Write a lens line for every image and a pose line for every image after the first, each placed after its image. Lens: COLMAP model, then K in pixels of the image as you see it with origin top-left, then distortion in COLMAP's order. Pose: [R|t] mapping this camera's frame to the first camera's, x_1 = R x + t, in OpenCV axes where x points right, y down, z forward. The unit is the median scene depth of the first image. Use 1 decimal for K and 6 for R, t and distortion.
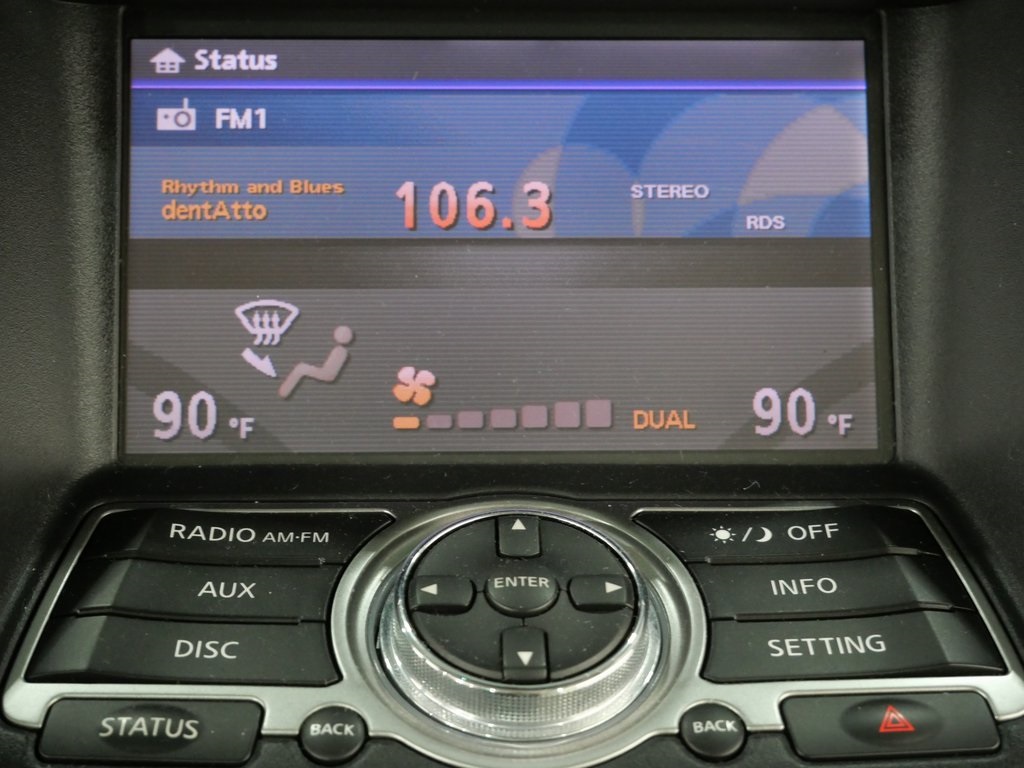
lens RADIAL K [[1786.9, 0, 507.5], [0, 1786.9, 381.1], [0, 0, 1]] dist [0.004117, 0.000000]
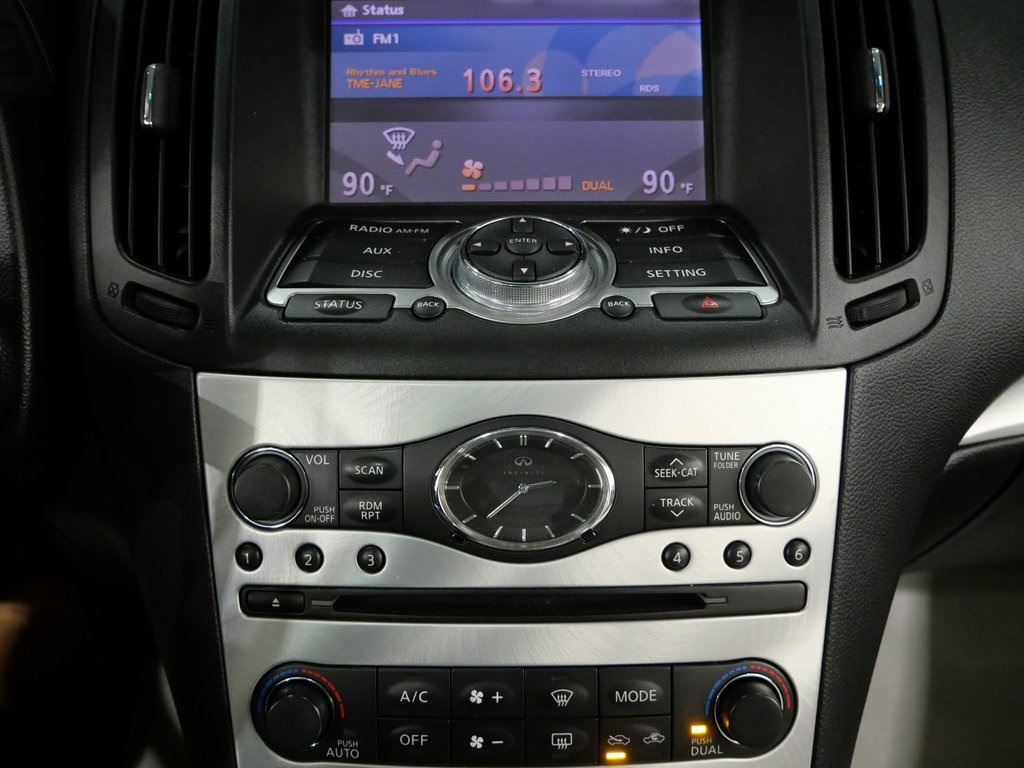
lens RADIAL K [[901.7, 0, 517.0], [0, 901.7, 388.9], [0, 0, 1]] dist [-0.026769, -0.002890]
pose [[0.999592, -0.001767, -0.028491, 0.025693], [0.002817, 0.999317, 0.036839, 0.211187], [0.028406, -0.036904, 0.998915, -0.012719]]
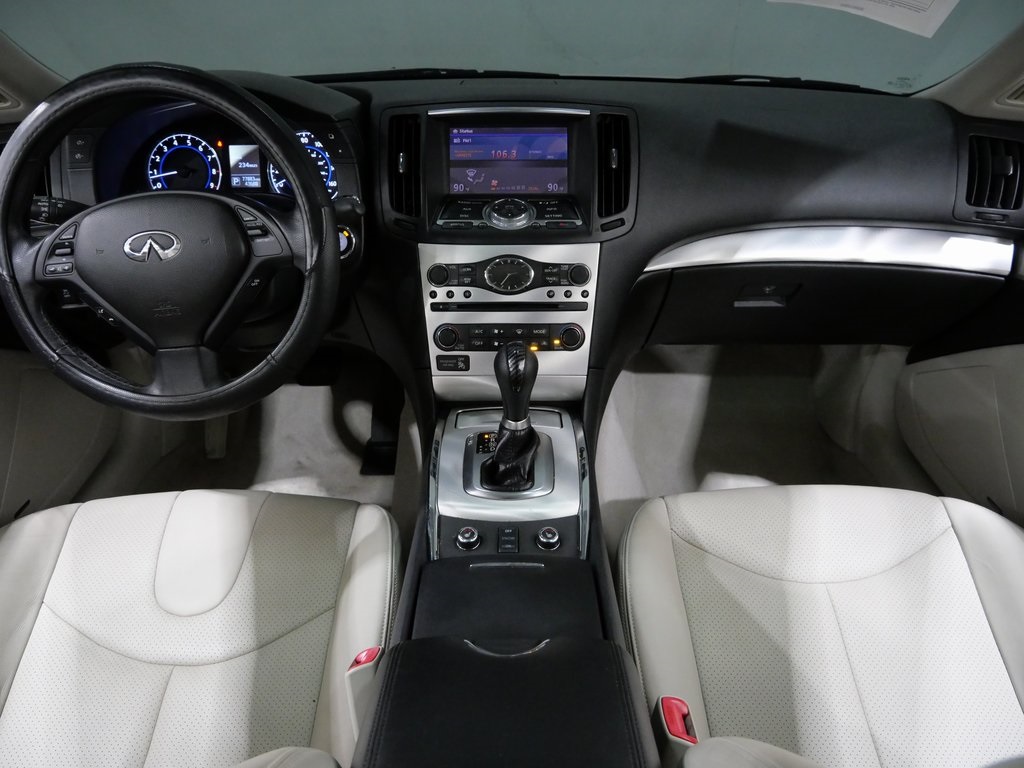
lens RADIAL K [[749.8, 0, 517.5], [0, 749.8, 387.5], [0, 0, 1]] dist [-0.037255, 0.006052]
pose [[0.999359, 0.004361, -0.035546, 0.128402], [0.000183, 0.991923, 0.126842, 0.388798], [0.035812, -0.126767, 0.991286, -1.740669]]
